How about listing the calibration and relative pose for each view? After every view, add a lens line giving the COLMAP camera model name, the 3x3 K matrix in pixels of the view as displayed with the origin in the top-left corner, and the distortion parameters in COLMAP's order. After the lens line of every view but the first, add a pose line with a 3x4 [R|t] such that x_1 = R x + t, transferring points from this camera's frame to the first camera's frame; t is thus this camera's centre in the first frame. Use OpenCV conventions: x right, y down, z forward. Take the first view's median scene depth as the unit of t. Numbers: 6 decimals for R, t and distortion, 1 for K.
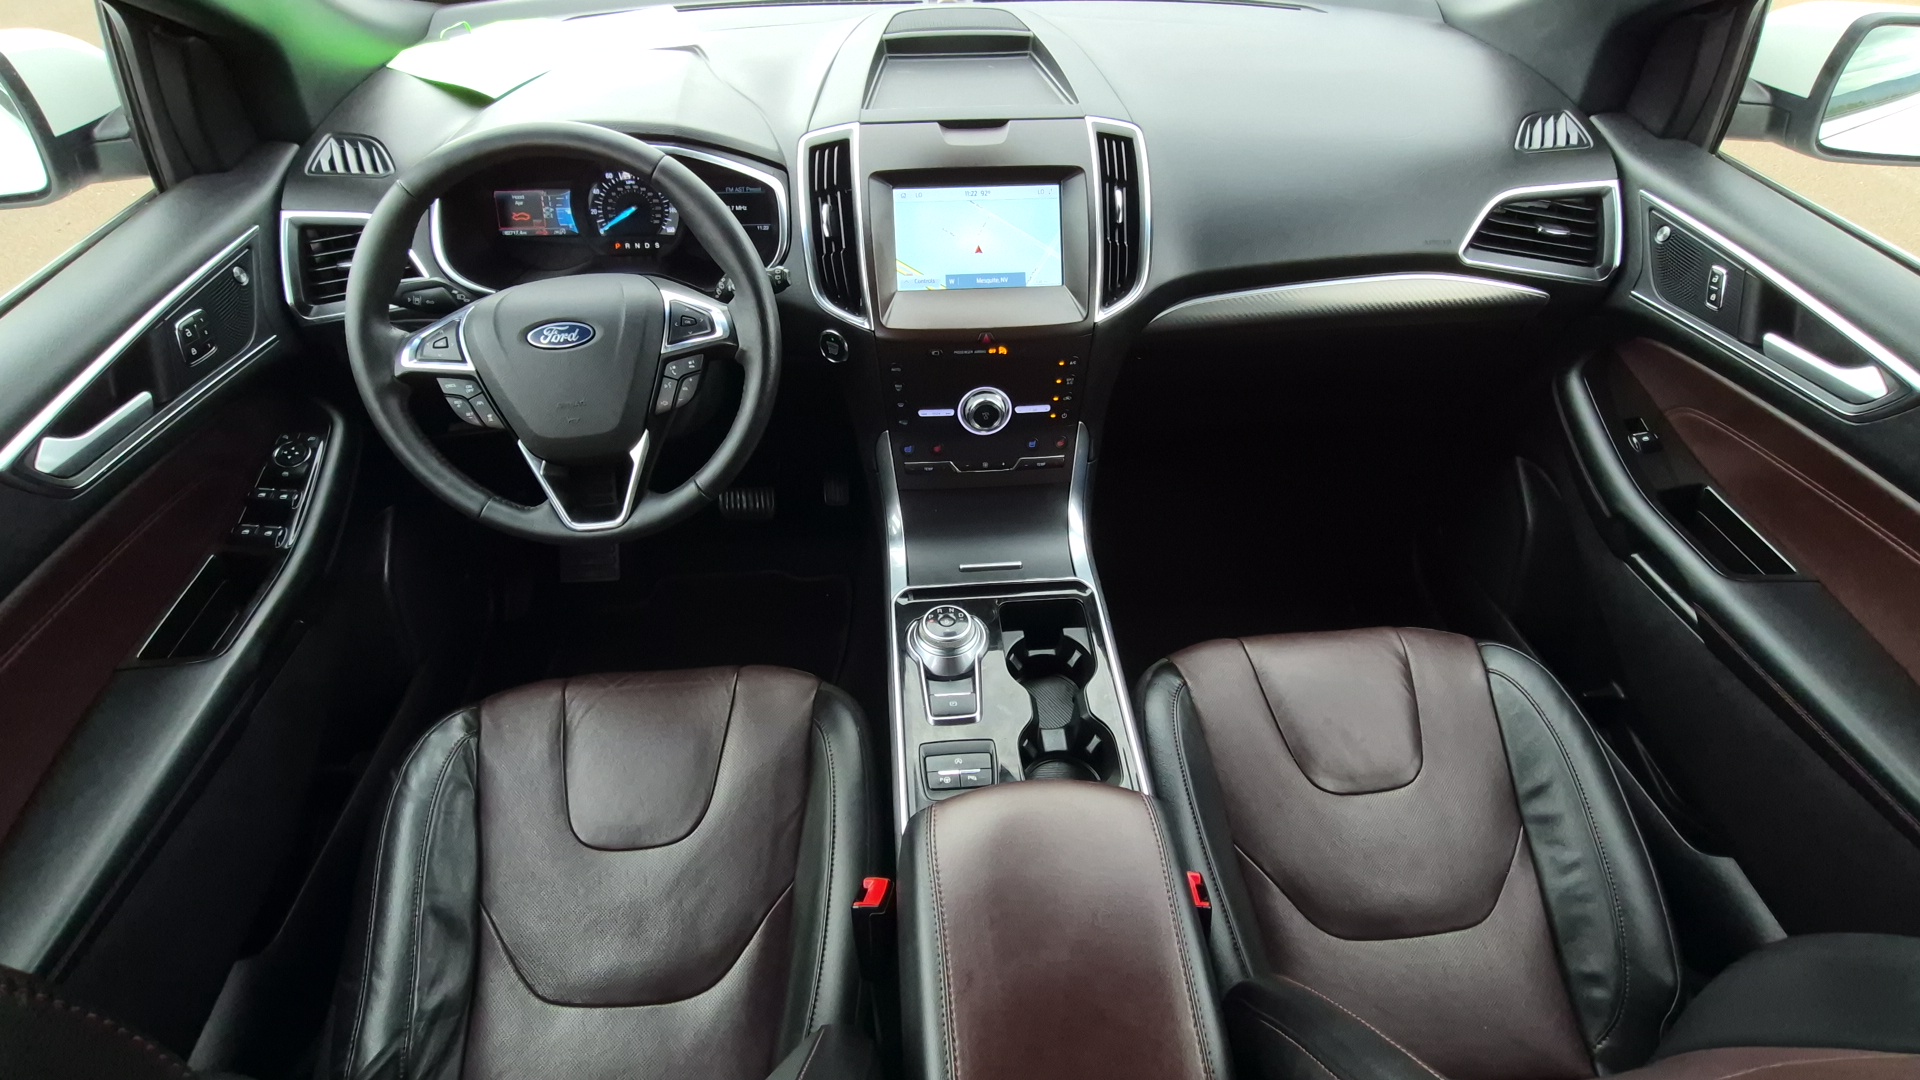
lens RADIAL K [[1009.0, 0, 959.6], [0, 1009.0, 524.1], [0, 0, 1]] dist [-0.013120, -0.001259]
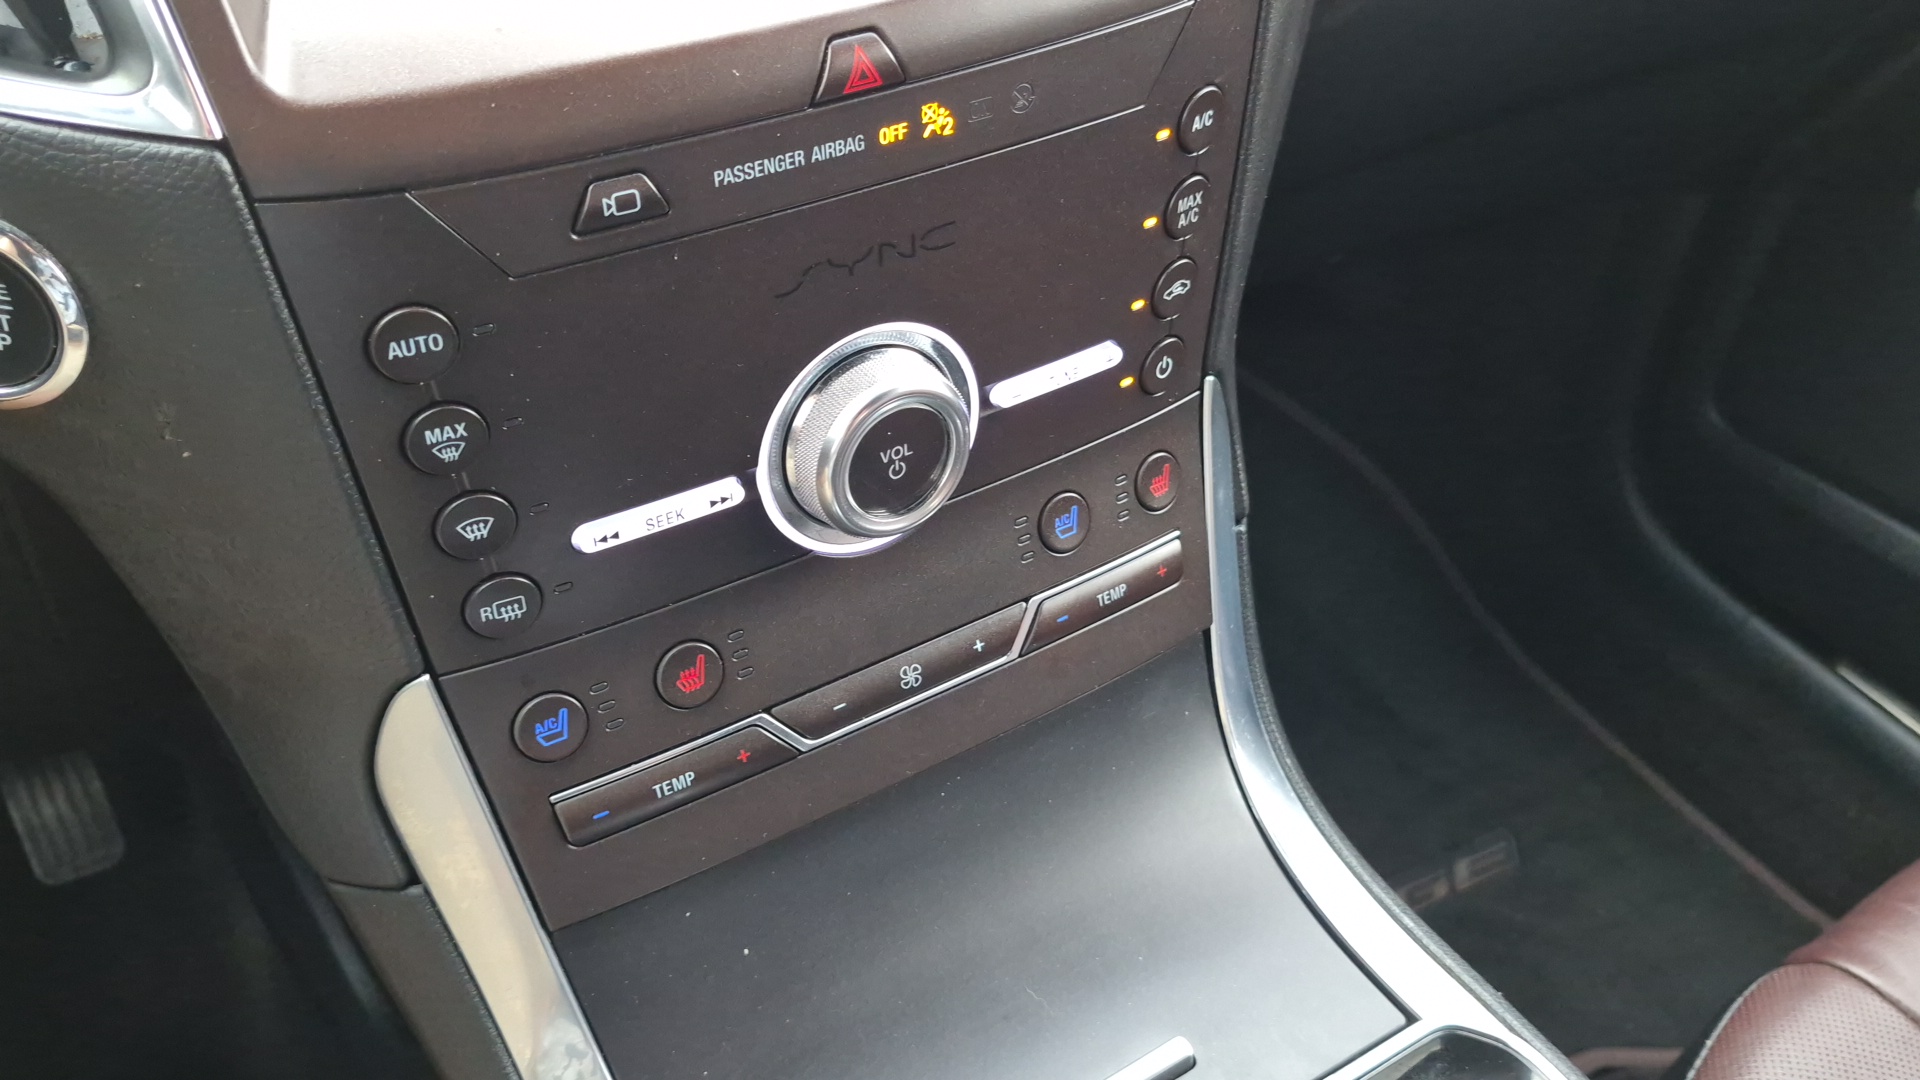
lens RADIAL K [[1661.4, 0, 916.2], [0, 1661.4, 534.8], [0, 0, 1]] dist [0.129664, -0.248880]
pose [[0.882736, -0.285591, 0.373115, -0.105618], [0.286407, 0.956553, 0.054572, -0.114254], [-0.372489, 0.058690, 0.926179, 0.707366]]
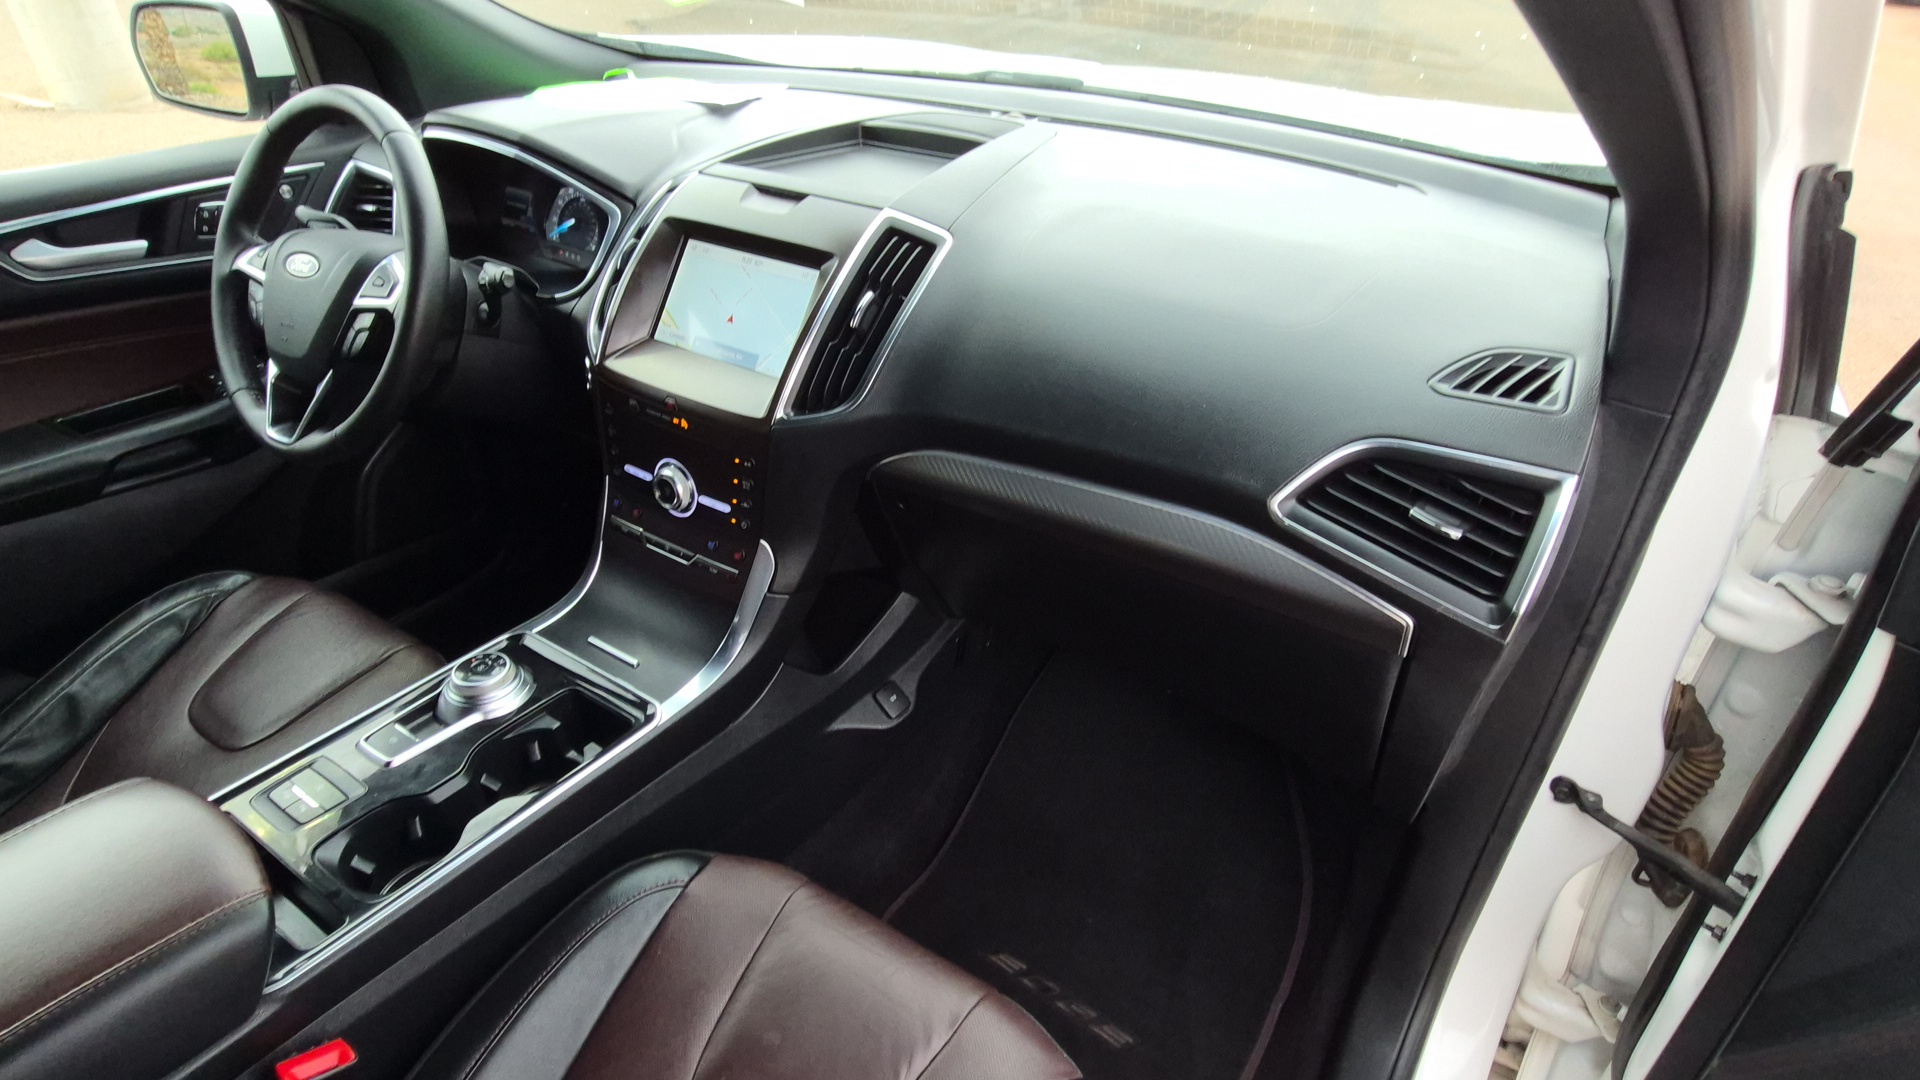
lens RADIAL K [[1009.0, 0, 959.6], [0, 1009.0, 524.1], [0, 0, 1]] dist [-0.013120, -0.001259]
pose [[0.787981, 0.333757, -0.517391, 0.723836], [-0.418849, 0.906500, -0.053141, -0.146939], [0.451279, 0.258582, 0.854098, 0.377260]]
